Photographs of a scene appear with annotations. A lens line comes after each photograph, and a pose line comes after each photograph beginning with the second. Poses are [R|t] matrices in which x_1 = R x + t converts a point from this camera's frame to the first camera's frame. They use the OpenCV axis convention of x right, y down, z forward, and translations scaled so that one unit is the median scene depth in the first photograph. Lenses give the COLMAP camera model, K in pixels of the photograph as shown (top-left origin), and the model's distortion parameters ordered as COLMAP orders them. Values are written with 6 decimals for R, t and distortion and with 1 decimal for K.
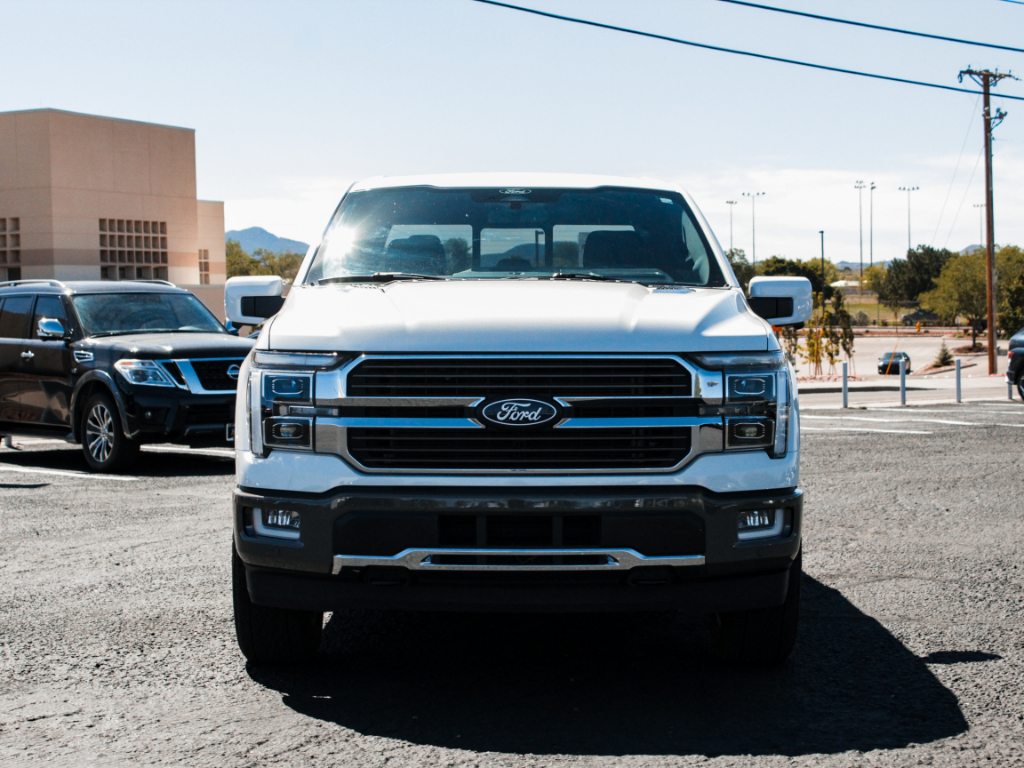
lens RADIAL K [[1906.7, 0, 512.0], [0, 1906.7, 384.0], [0, 0, 1]] dist [0.029367, -0.130974]
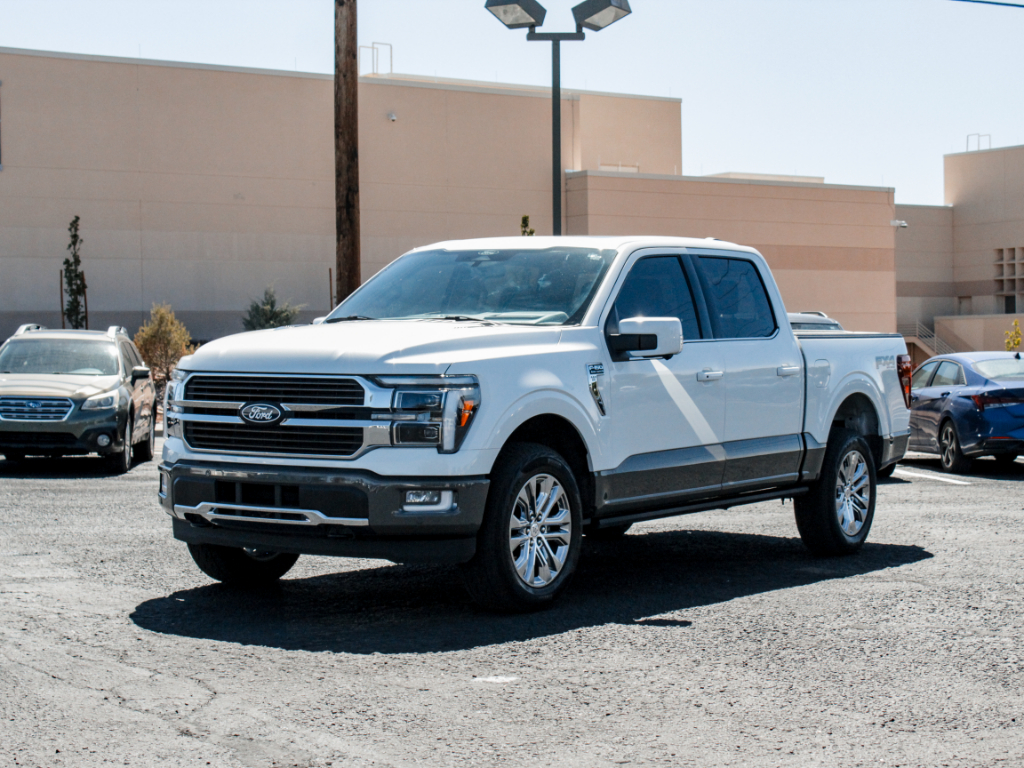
lens RADIAL K [[1906.7, 0, 512.0], [0, 1906.7, 384.0], [0, 0, 1]] dist [0.029367, -0.130974]
pose [[0.830984, 0.018485, -0.555989, 0.962364], [-0.025642, 0.999658, -0.005089, -0.005077], [0.555705, 0.018486, 0.831174, -0.107929]]
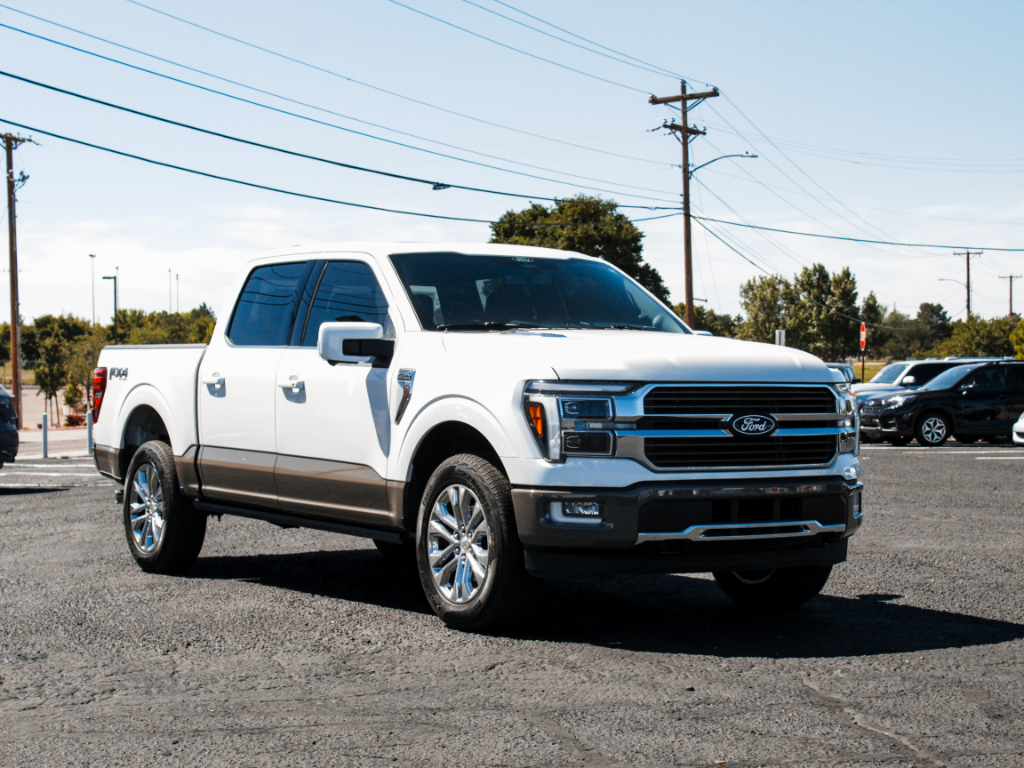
lens RADIAL K [[1906.7, 0, 512.0], [0, 1906.7, 384.0], [0, 0, 1]] dist [0.029367, -0.130974]
pose [[0.841781, 0.004726, 0.539799, -0.883456], [0.011986, 0.999552, -0.027442, 0.020749], [-0.539686, 0.029570, 0.841347, -0.076574]]
